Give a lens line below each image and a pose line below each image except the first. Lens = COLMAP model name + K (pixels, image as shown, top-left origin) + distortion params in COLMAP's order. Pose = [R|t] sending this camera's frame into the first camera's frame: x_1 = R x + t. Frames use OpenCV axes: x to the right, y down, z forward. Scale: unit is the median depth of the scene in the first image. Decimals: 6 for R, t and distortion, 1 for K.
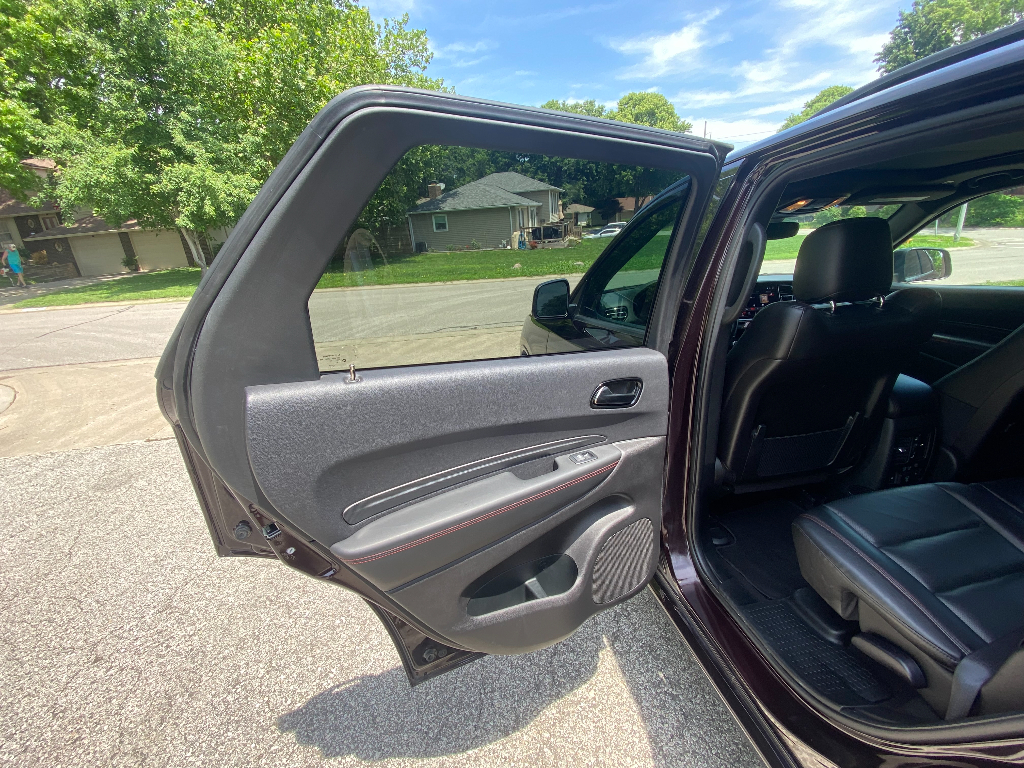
lens RADIAL K [[455.1, 0, 510.5], [0, 455.1, 387.1], [0, 0, 1]] dist [0.016145, -0.017636]
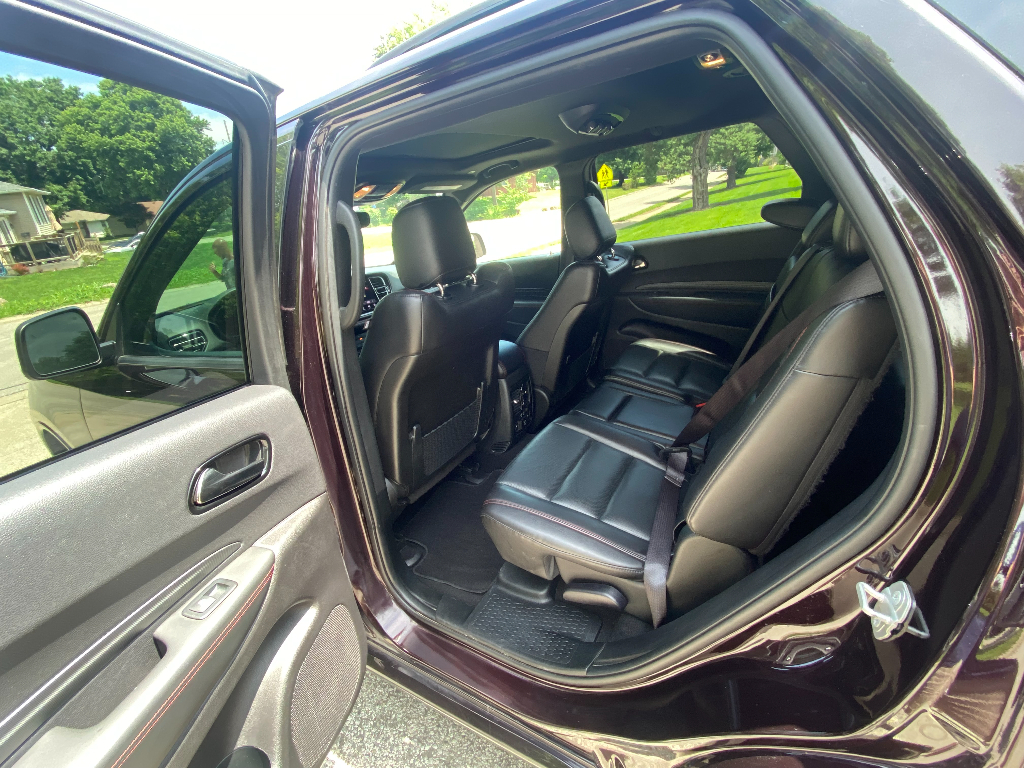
lens RADIAL K [[455.1, 0, 513.0], [0, 455.1, 383.7], [0, 0, 1]] dist [0.016145, -0.017636]
pose [[0.650400, -0.285445, 0.703918, 0.054649], [0.294385, 0.949004, 0.112826, -0.040305], [-0.700226, 0.133841, 0.701263, 0.196729]]
